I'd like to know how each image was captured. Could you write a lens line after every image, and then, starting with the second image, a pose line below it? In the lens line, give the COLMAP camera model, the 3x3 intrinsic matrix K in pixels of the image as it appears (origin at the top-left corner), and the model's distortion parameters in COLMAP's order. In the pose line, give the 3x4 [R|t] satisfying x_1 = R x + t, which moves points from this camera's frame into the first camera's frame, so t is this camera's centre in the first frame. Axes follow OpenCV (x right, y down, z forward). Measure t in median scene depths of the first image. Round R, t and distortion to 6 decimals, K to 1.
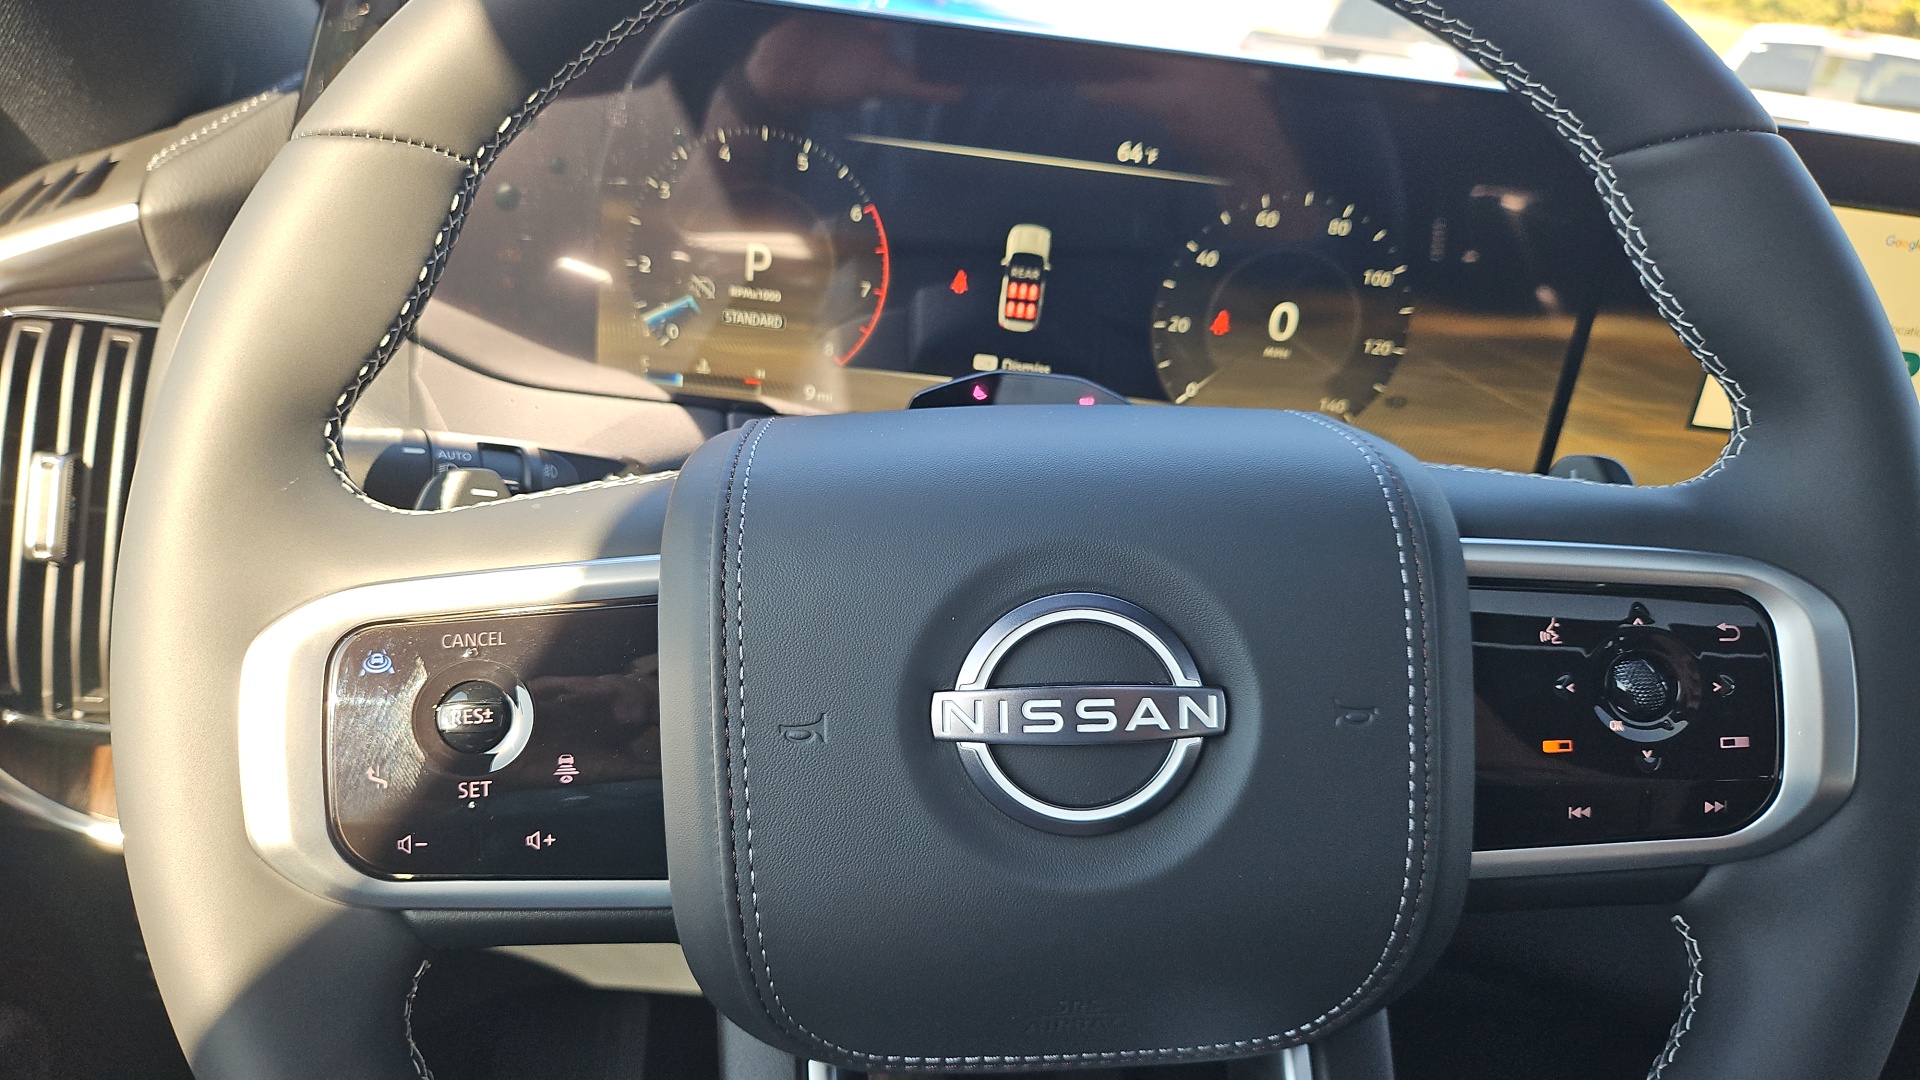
lens RADIAL K [[1365.1, 0, 960.0], [0, 1365.1, 540.0], [0, 0, 1]] dist [0.005435, 0.000788]
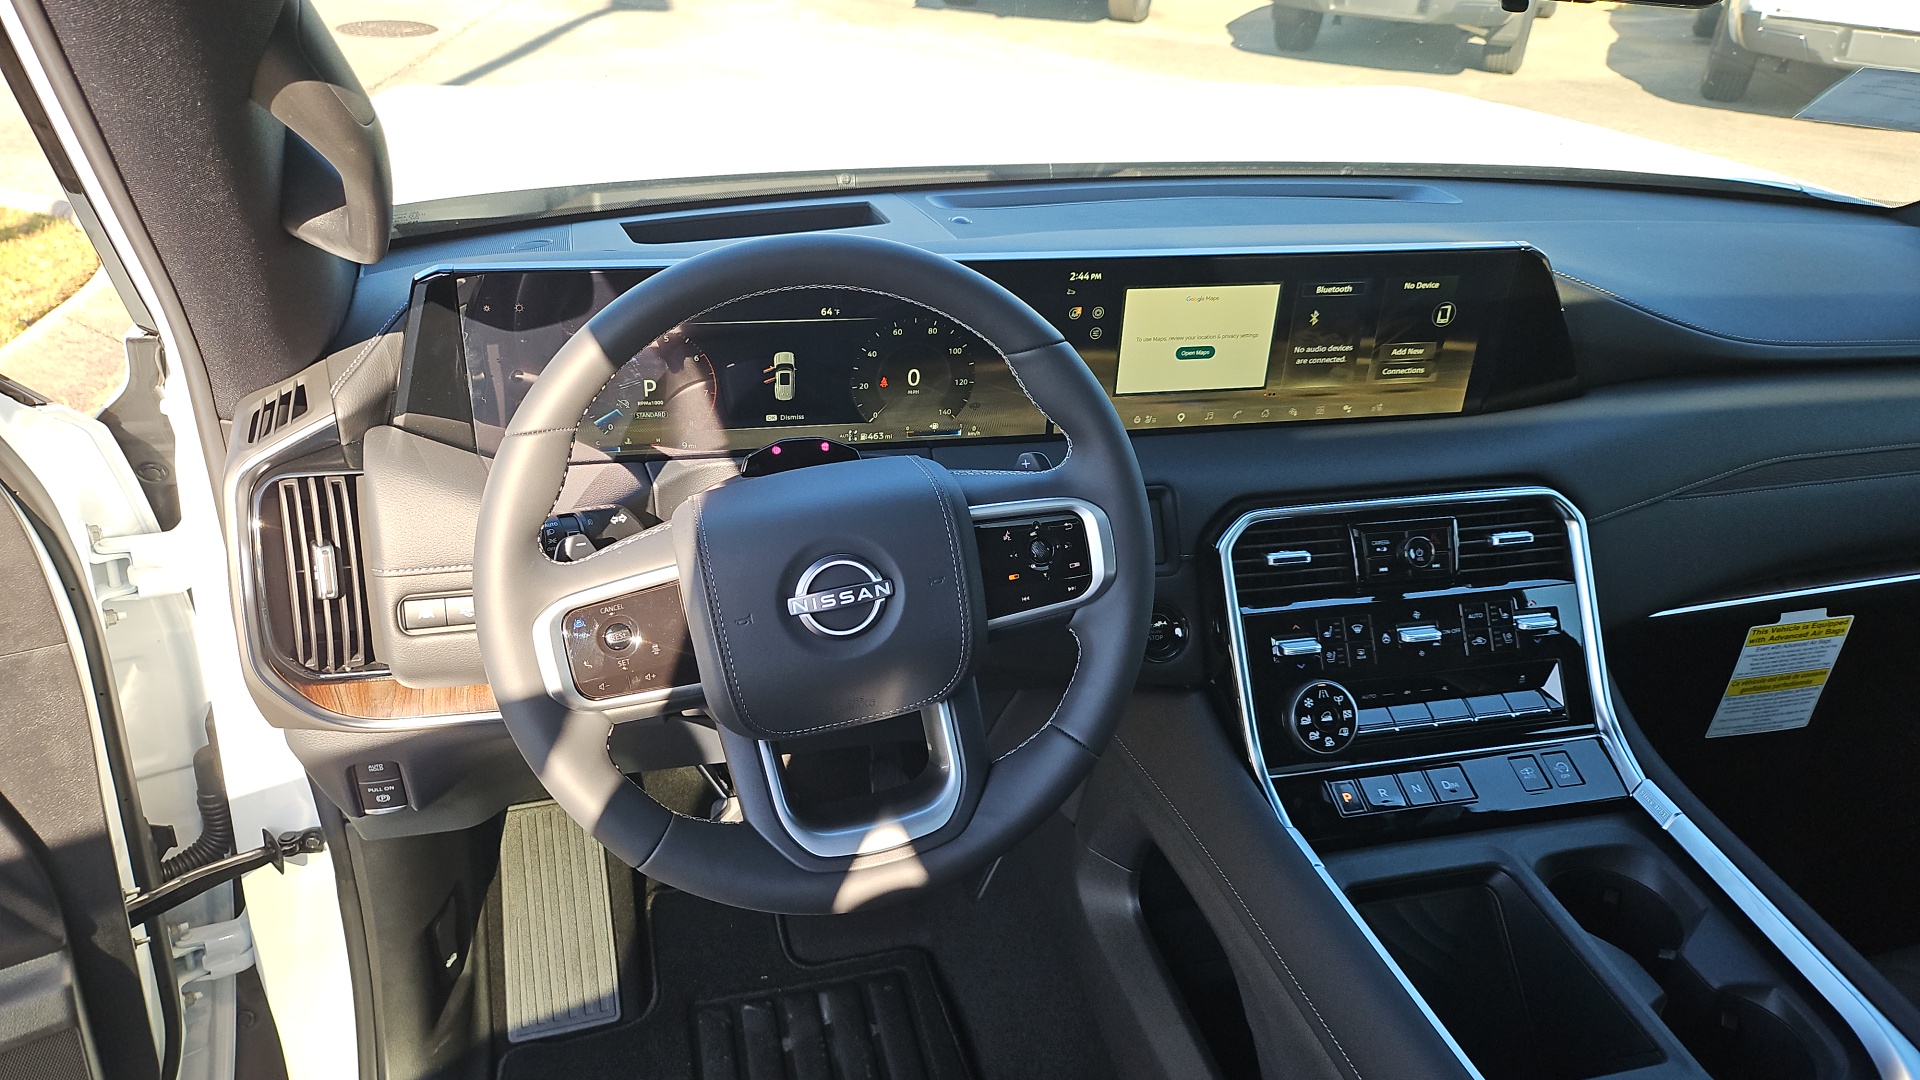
lens RADIAL K [[1216.5, 0, 960.0], [0, 1216.5, 540.0], [0, 0, 1]] dist [0.003580, 0.000896]
pose [[0.972138, -0.163032, 0.168428, -0.070912], [0.139119, 0.979571, 0.145214, -0.294585], [-0.188661, -0.117737, 0.974959, -1.365908]]
